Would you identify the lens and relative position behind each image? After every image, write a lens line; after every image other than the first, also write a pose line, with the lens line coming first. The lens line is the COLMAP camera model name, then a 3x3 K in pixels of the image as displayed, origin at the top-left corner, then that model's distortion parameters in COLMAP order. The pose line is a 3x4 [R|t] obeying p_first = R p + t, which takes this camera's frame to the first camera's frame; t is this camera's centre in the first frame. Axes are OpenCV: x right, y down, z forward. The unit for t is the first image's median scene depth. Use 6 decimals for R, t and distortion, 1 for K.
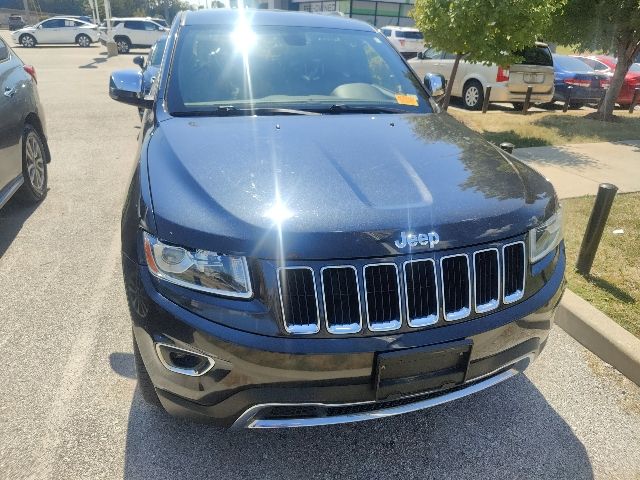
lens RADIAL K [[456.3, 0, 321.2], [0, 456.3, 239.2], [0, 0, 1]] dist [-0.009067, -0.001347]
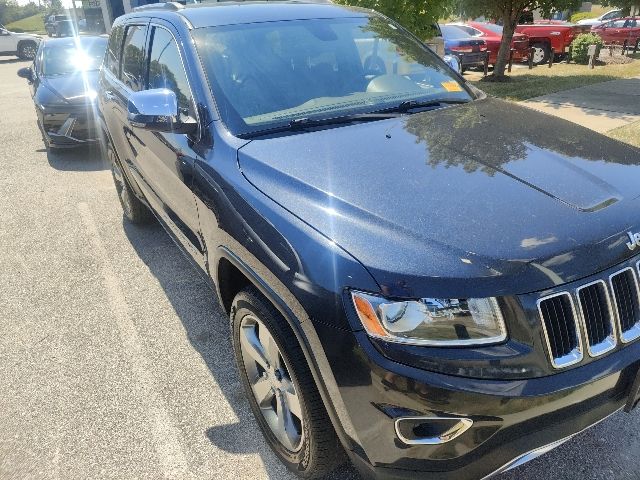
lens RADIAL K [[456.3, 0, 318.3], [0, 456.3, 242.5], [0, 0, 1]] dist [-0.009067, -0.001347]
pose [[0.955752, -0.189866, 0.224696, -0.400570], [0.181388, 0.981701, 0.057987, -0.103601], [-0.231594, -0.014664, 0.972702, 0.146542]]
